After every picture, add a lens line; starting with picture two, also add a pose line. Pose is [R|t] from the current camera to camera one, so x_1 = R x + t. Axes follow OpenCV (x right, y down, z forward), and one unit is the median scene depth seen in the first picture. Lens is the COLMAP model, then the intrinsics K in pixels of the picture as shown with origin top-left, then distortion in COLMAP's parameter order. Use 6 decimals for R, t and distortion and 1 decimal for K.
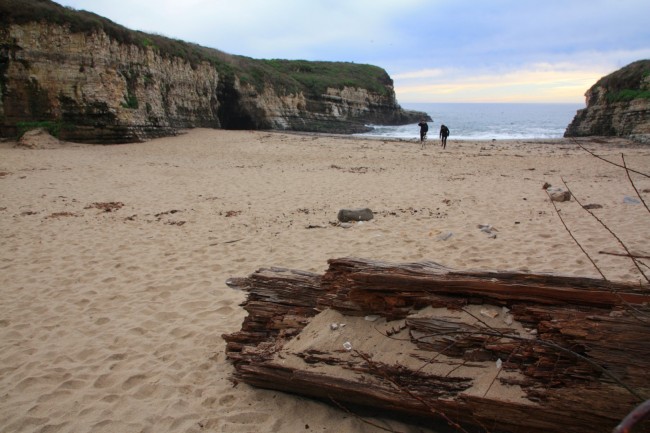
lens RADIAL K [[559.7, 0, 325.0], [0, 559.7, 216.5], [0, 0, 1]] dist [-0.073922, 0.002181]
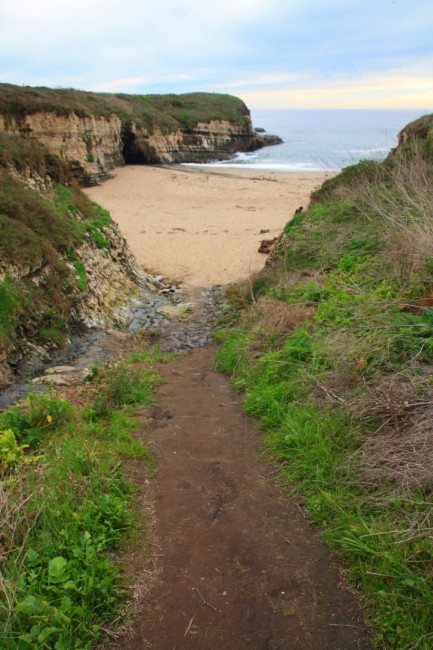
lens RADIAL K [[559.7, 0, 216.5], [0, 559.7, 325.0], [0, 0, 1]] dist [-0.073922, 0.002181]
pose [[0.997139, -0.033563, 0.067727, -0.067171], [0.021611, 0.985198, 0.170055, -0.003237], [-0.072432, -0.168105, 0.983104, -0.338107]]
